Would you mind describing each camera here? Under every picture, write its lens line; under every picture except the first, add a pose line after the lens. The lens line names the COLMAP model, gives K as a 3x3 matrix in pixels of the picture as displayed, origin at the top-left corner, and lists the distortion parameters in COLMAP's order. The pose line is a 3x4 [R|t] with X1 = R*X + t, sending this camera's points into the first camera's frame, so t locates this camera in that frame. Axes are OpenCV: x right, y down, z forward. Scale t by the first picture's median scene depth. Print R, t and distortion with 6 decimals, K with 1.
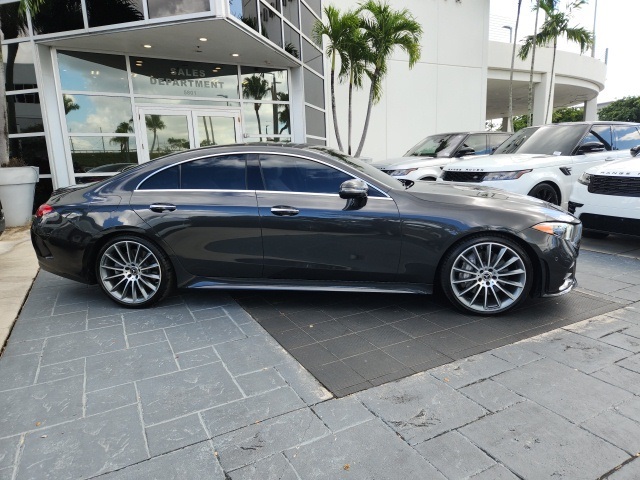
lens RADIAL K [[430.6, 0, 333.7], [0, 430.6, 242.2], [0, 0, 1]] dist [0.080432, -0.072487]
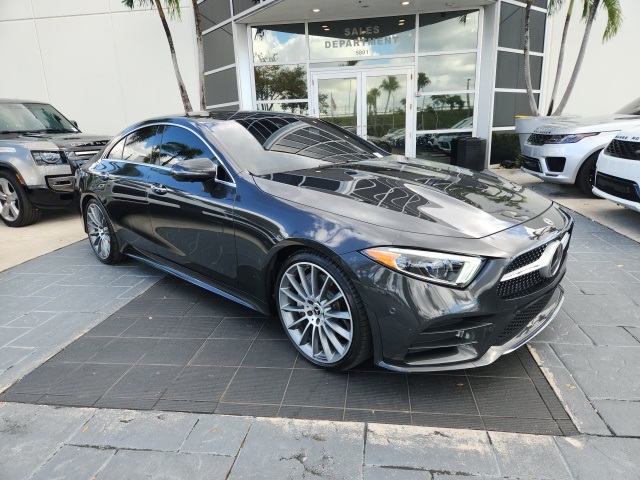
lens RADIAL K [[434.9, 0, 320.6], [0, 434.9, 240.2], [0, 0, 1]] dist [0.060418, -0.053243]
pose [[0.798777, 0.149903, -0.582653, 0.737023], [-0.099090, 0.988016, 0.118349, -0.111761], [0.593412, -0.036799, 0.804058, 0.459187]]
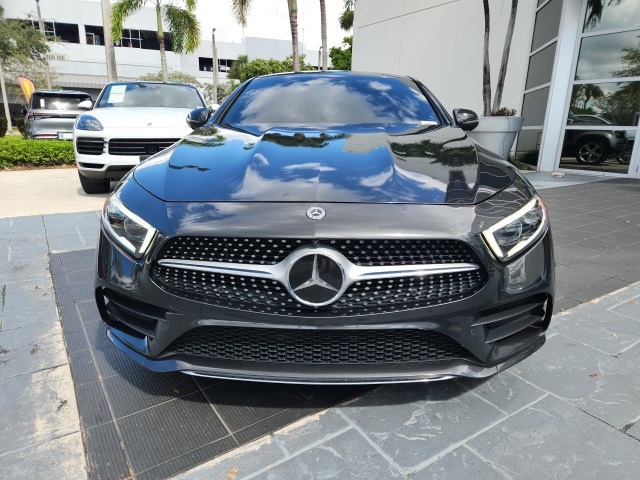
lens RADIAL K [[434.9, 0, 320.6], [0, 434.9, 240.2], [0, 0, 1]] dist [0.060418, -0.053243]
pose [[0.074514, 0.280212, -0.957042, 0.995269], [-0.205392, 0.943445, 0.260240, -0.168527], [0.975839, 0.177177, 0.127853, 1.152006]]
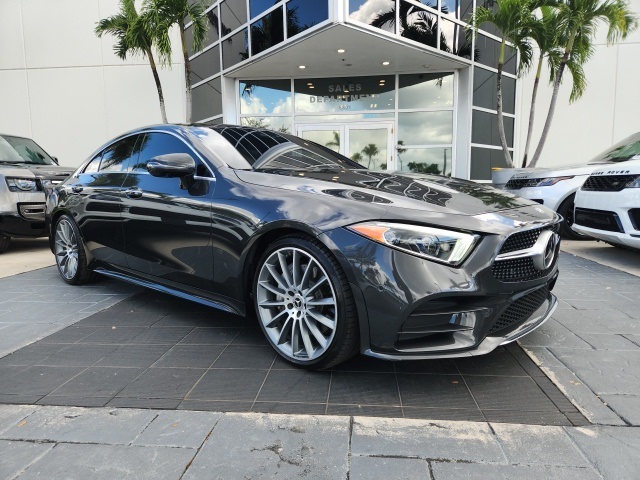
lens RADIAL K [[434.9, 0, 320.6], [0, 434.9, 240.2], [0, 0, 1]] dist [0.060418, -0.053243]
pose [[0.821258, 0.082307, -0.564589, 0.723837], [-0.118560, 0.992559, -0.027762, 0.003457], [0.558103, 0.089738, 0.824905, 0.494481]]
